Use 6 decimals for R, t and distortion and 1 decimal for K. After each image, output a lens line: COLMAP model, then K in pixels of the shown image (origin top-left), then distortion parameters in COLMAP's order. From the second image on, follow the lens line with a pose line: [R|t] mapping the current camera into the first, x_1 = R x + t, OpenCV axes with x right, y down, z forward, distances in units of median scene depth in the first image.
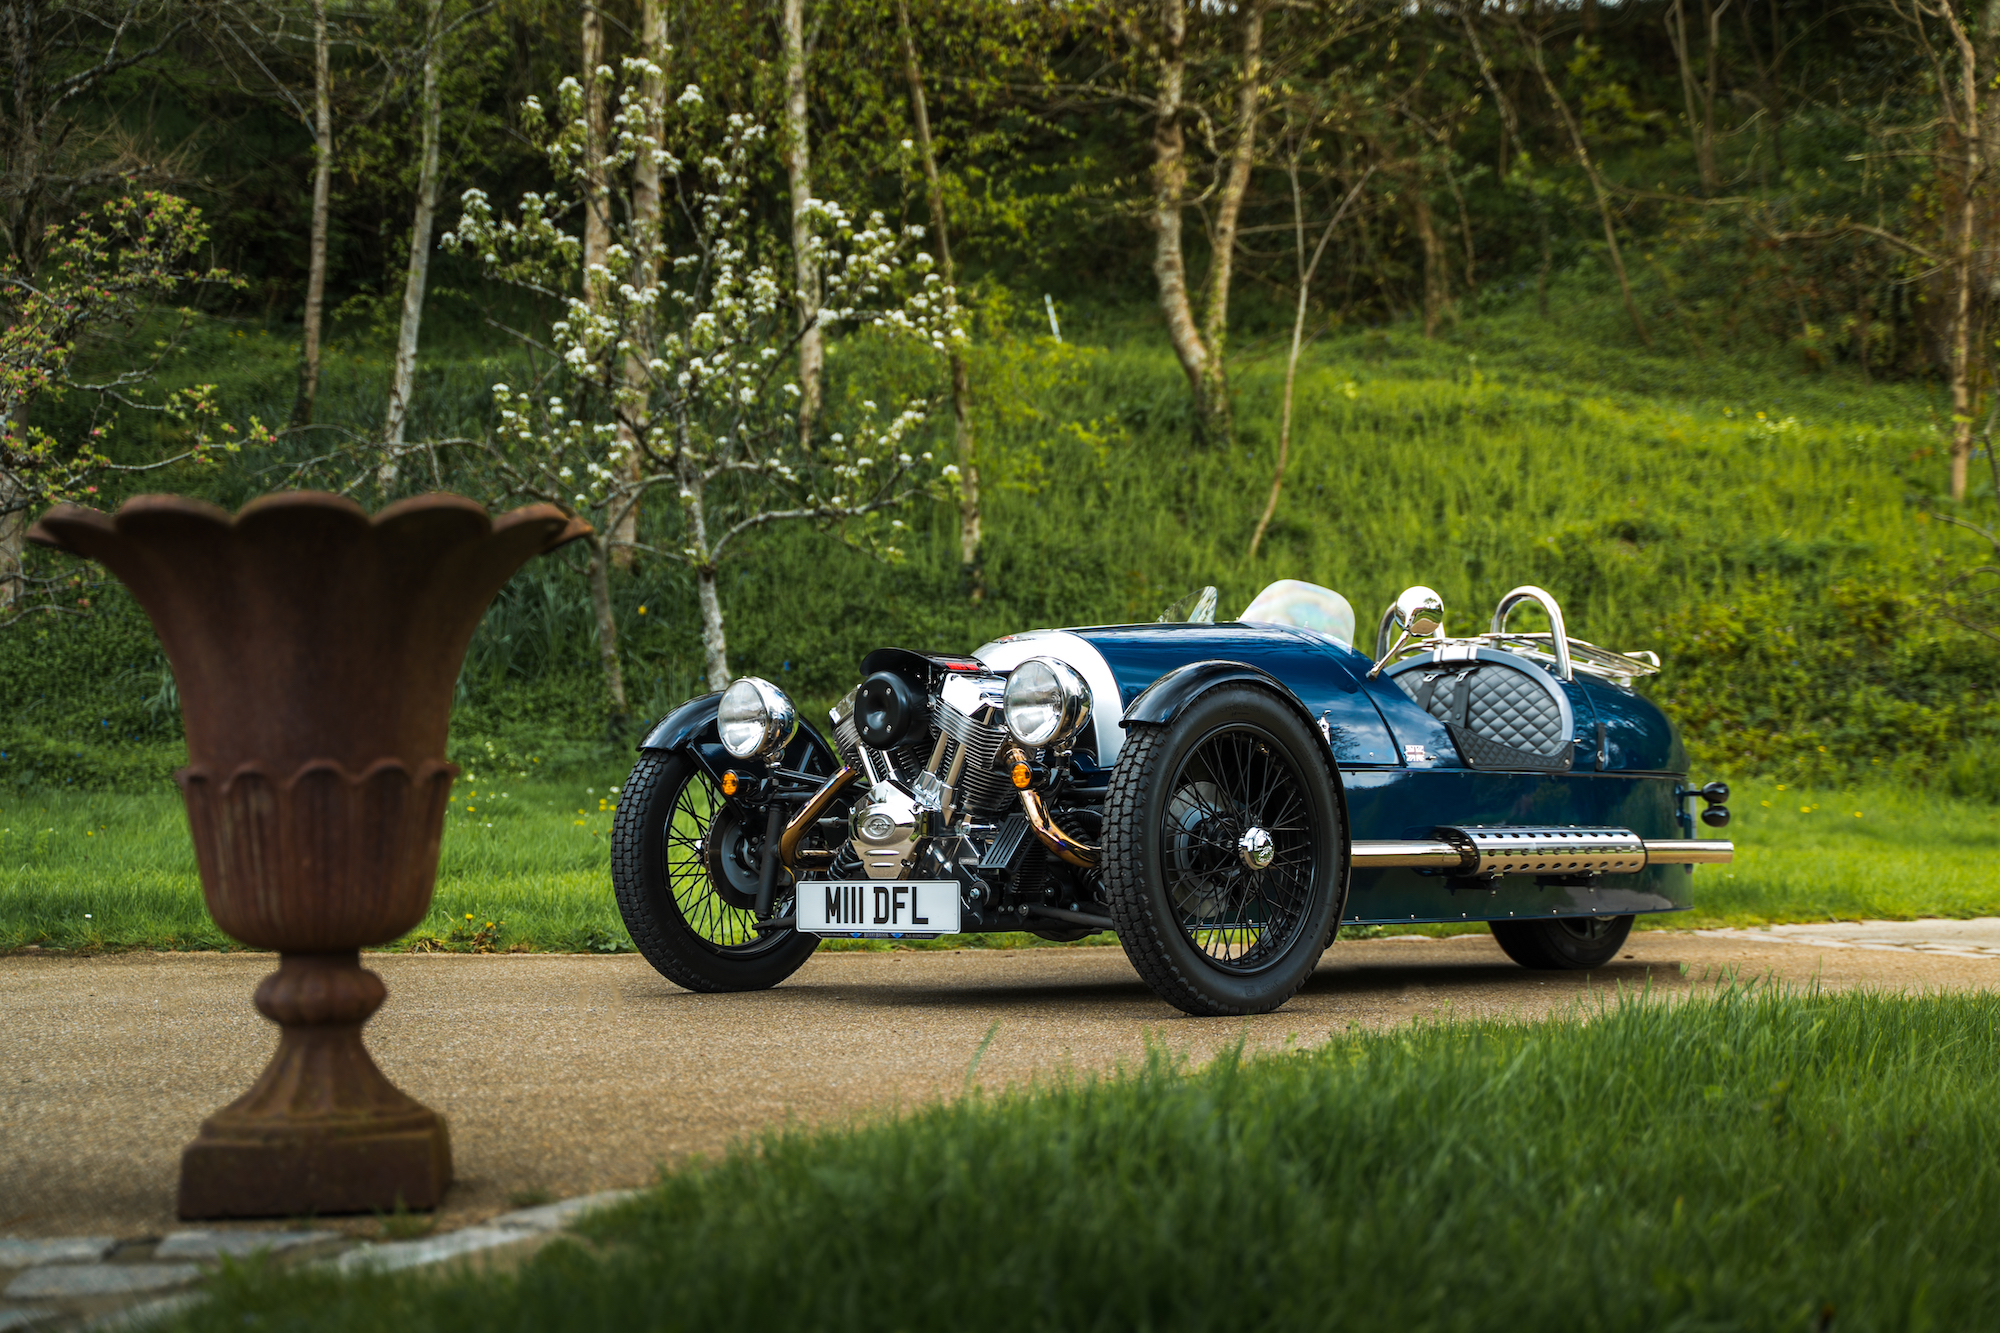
lens RADIAL K [[2974.2, 0, 999.6], [0, 2974.2, 666.1], [0, 0, 1]] dist [0.008576, 0.000000]
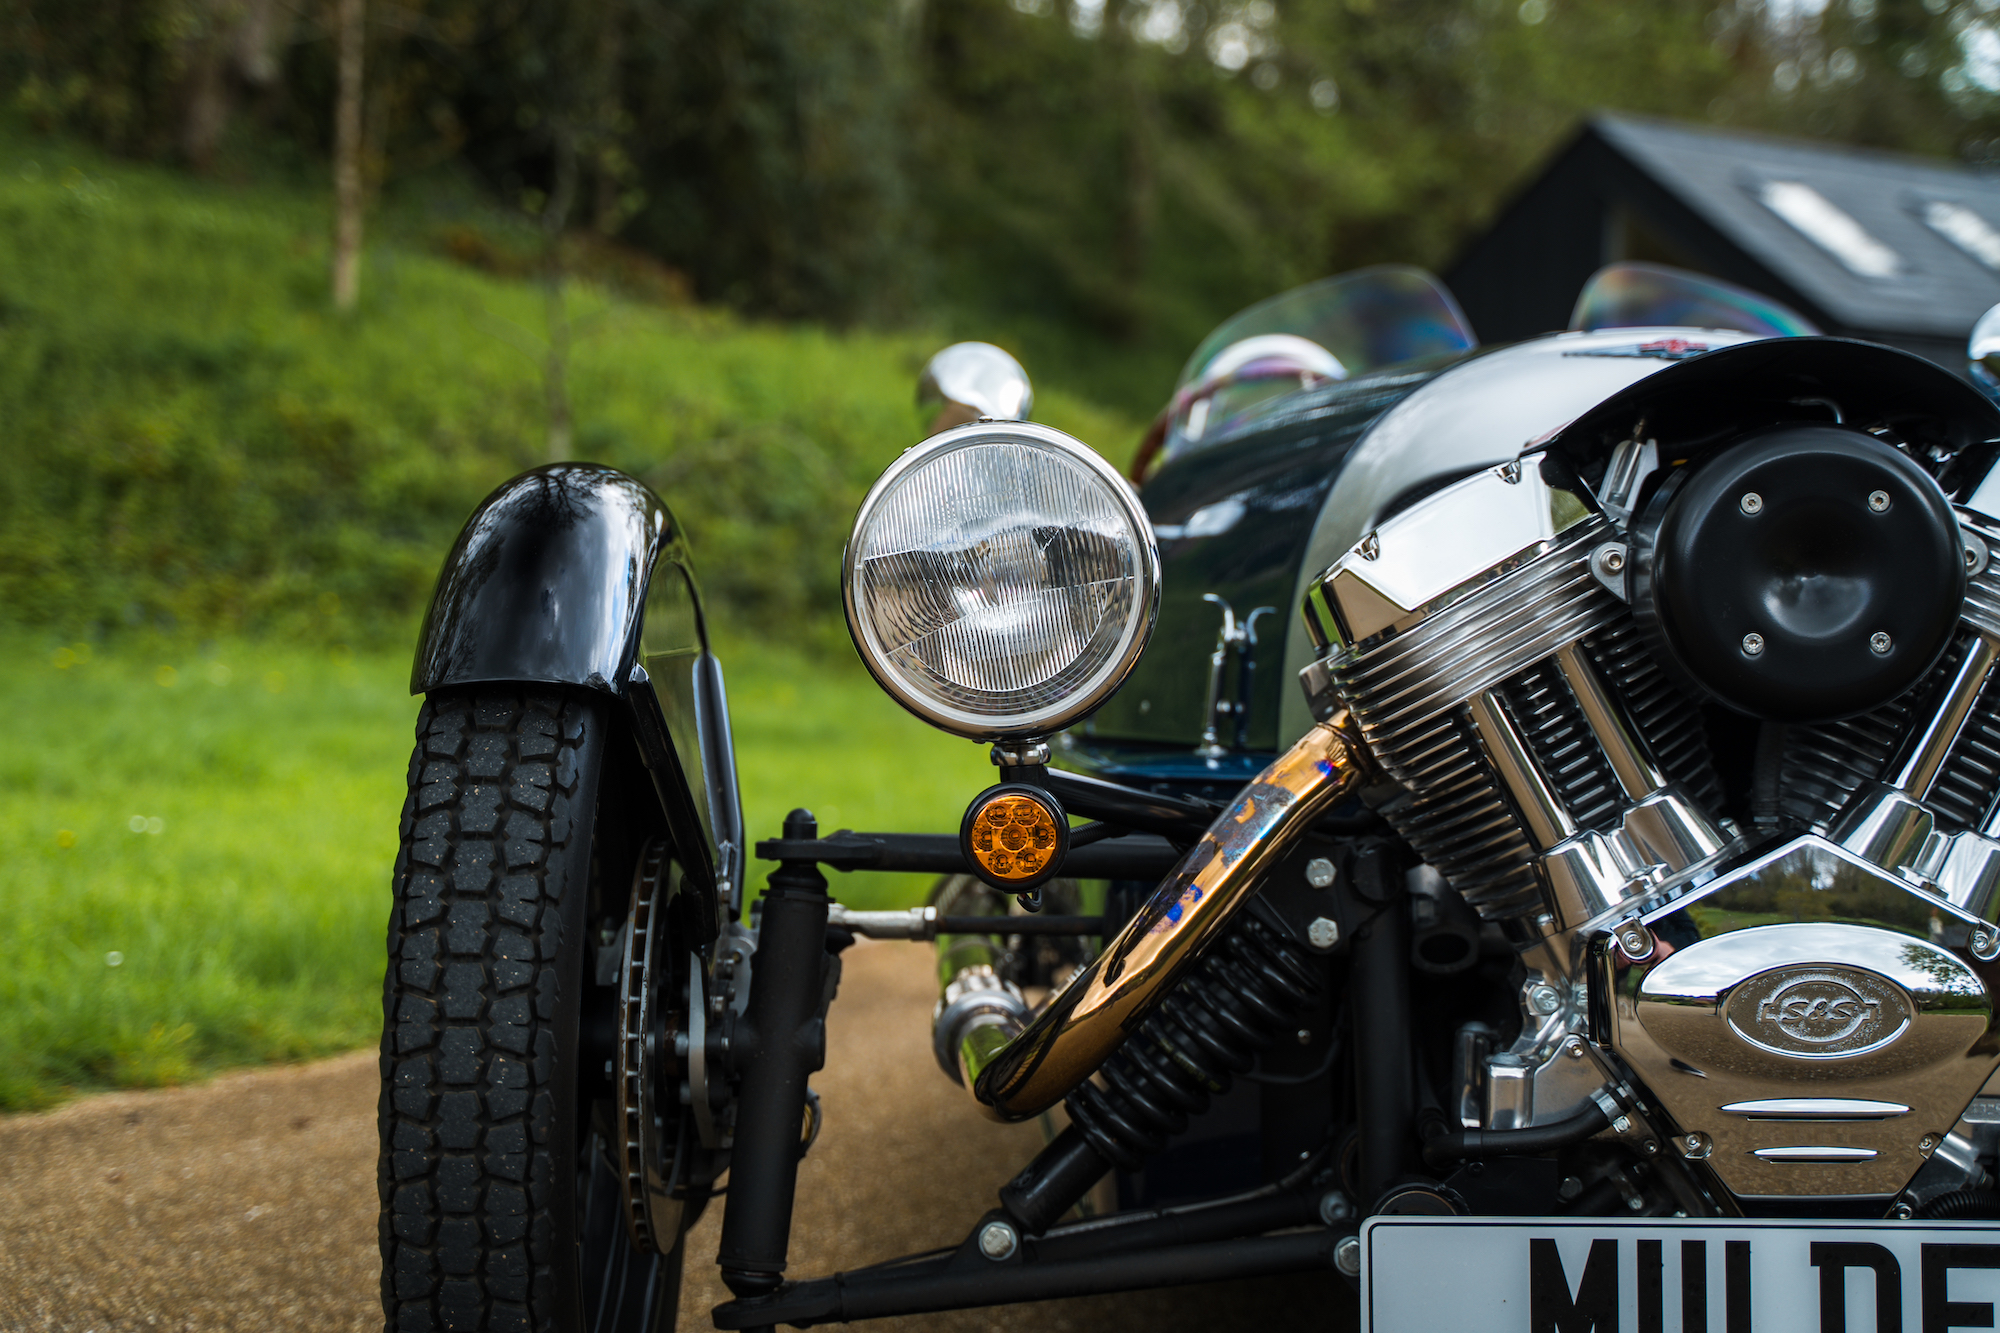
lens RADIAL K [[2816.4, 0, 997.4], [0, 2816.4, 664.7], [0, 0, 1]] dist [0.072544, 0.000000]
pose [[0.731097, 0.004222, 0.682260, -0.265334], [-0.043322, 0.998250, 0.040246, 0.015970], [-0.680896, -0.058981, 0.730001, 0.862422]]
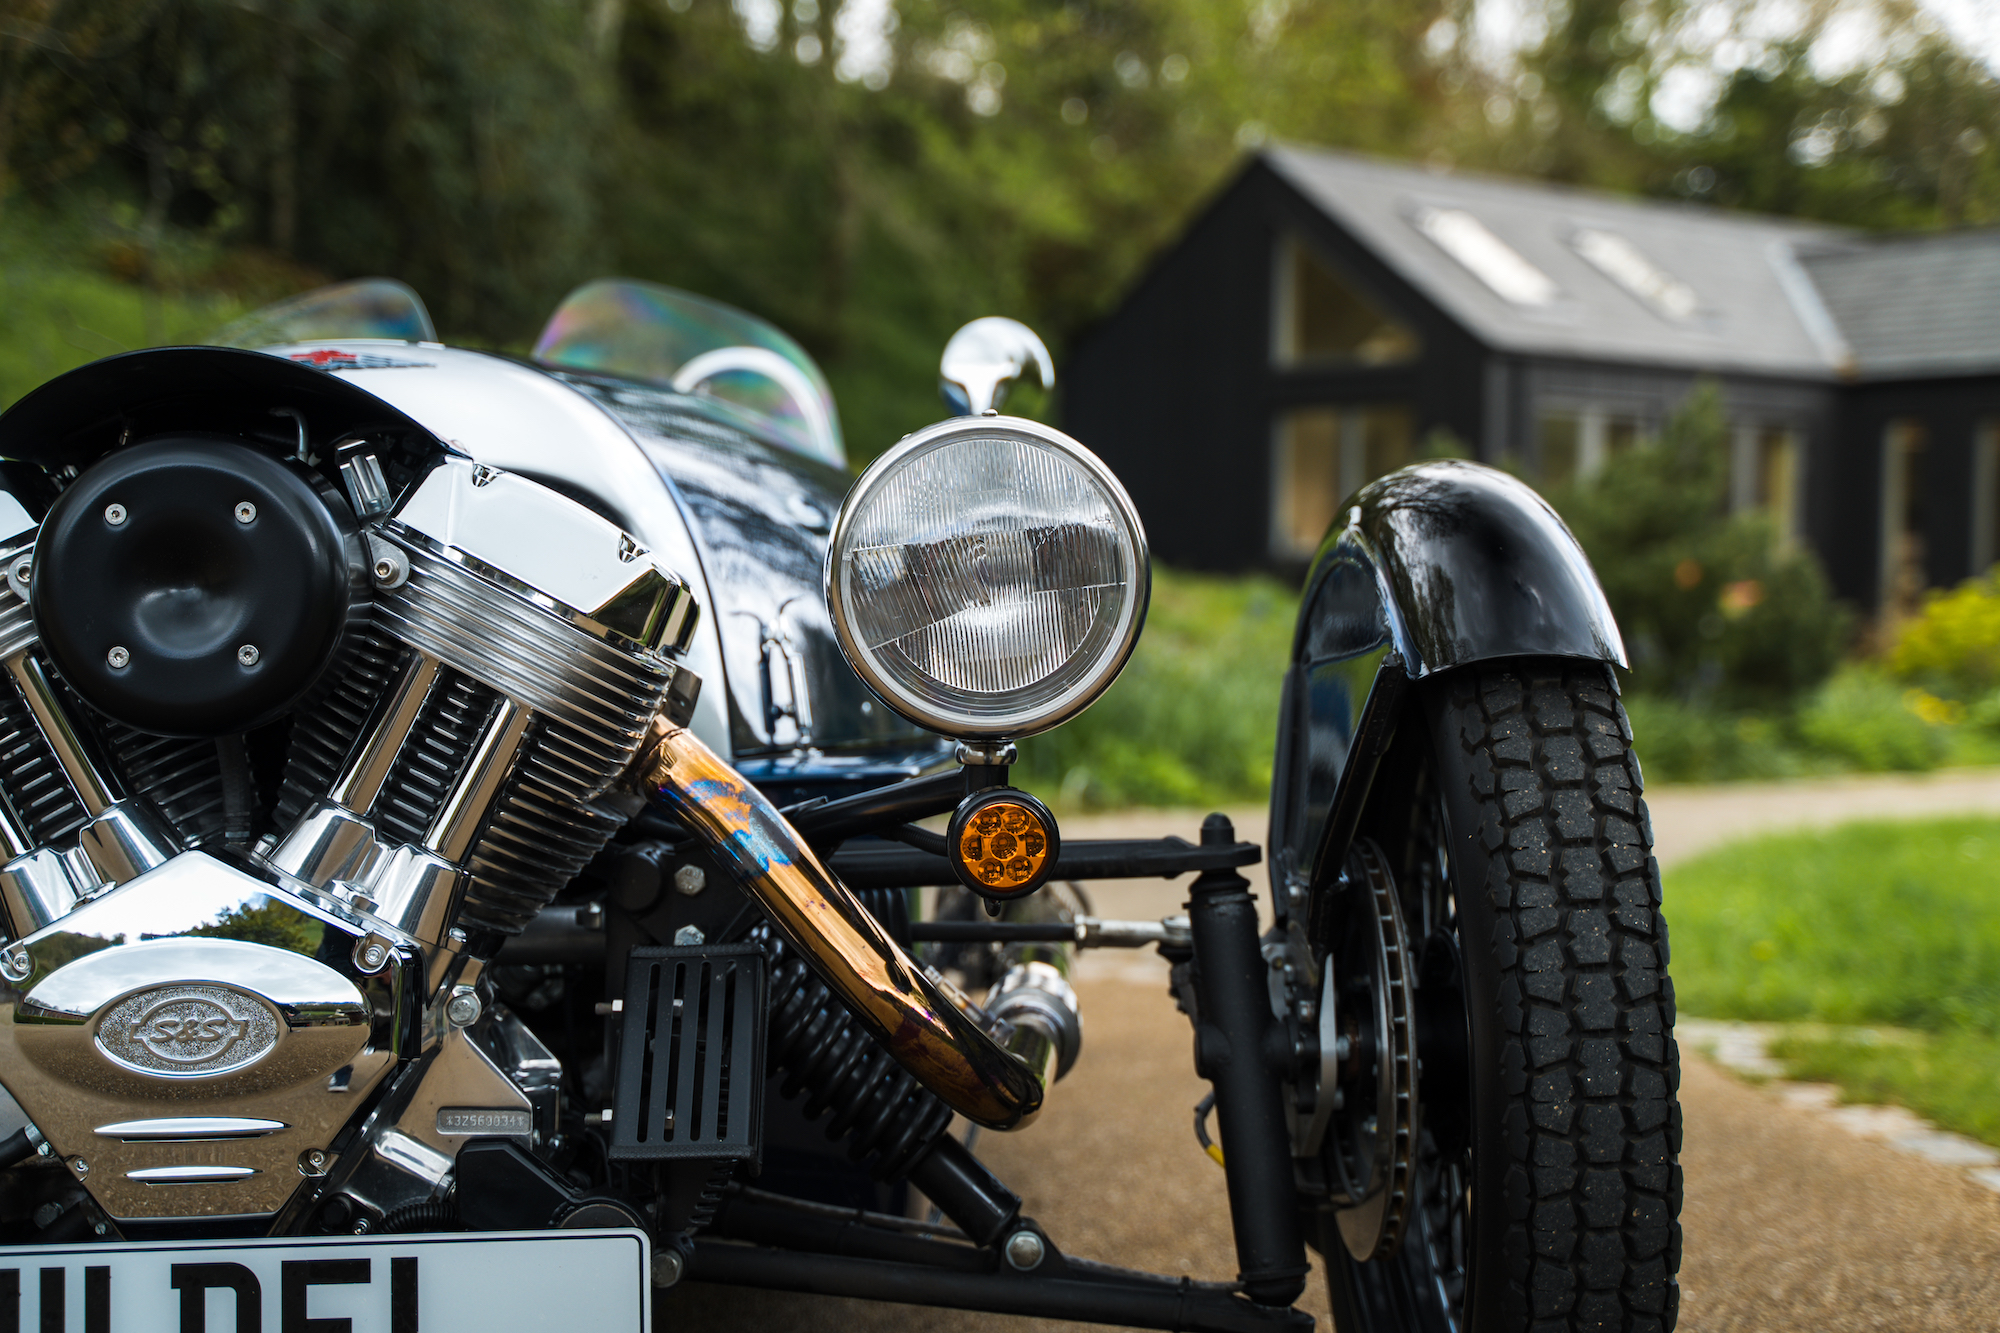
lens RADIAL K [[2776.6, 0, 996.3], [0, 2776.6, 666.8], [0, 0, 1]] dist [0.082896, 0.000000]
pose [[0.671711, 0.003105, 0.740807, -0.174544], [-0.039276, 0.998734, 0.031427, 0.011432], [-0.739771, -0.050206, 0.670983, 0.779541]]
